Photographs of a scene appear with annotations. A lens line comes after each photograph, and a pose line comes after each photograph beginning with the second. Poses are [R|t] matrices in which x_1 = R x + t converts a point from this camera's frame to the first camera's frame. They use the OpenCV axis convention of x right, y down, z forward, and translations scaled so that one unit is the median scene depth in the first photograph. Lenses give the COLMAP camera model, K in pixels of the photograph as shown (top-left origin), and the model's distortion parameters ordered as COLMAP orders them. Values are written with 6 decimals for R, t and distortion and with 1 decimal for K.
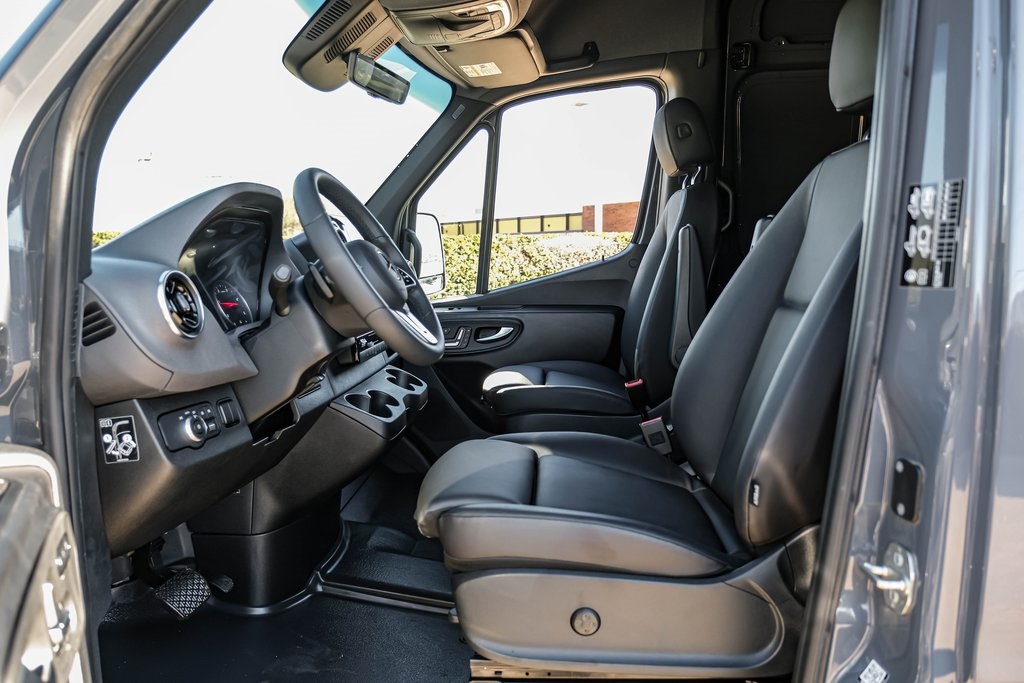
lens RADIAL K [[687.5, 0, 482.4], [0, 687.5, 366.2], [0, 0, 1]] dist [-0.027367, 0.001042]
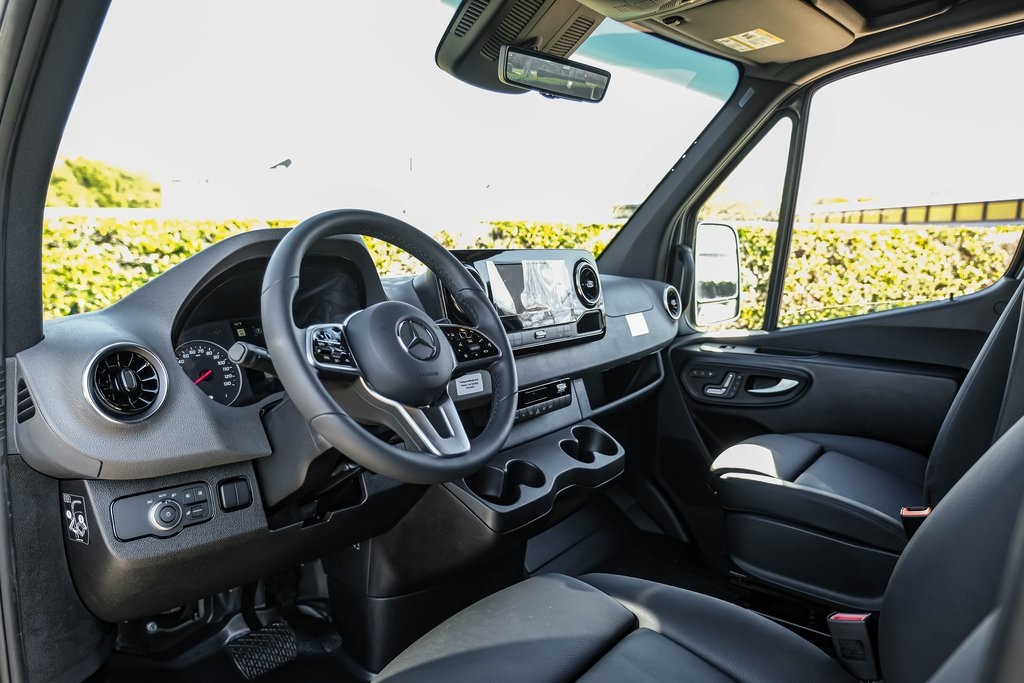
lens RADIAL K [[687.5, 0, 482.4], [0, 687.5, 366.2], [0, 0, 1]] dist [-0.027367, 0.001042]
pose [[0.843472, 0.113083, -0.525135, 0.156310], [-0.103244, 0.993492, 0.048109, -0.078993], [0.527157, 0.013638, 0.849658, 0.200044]]
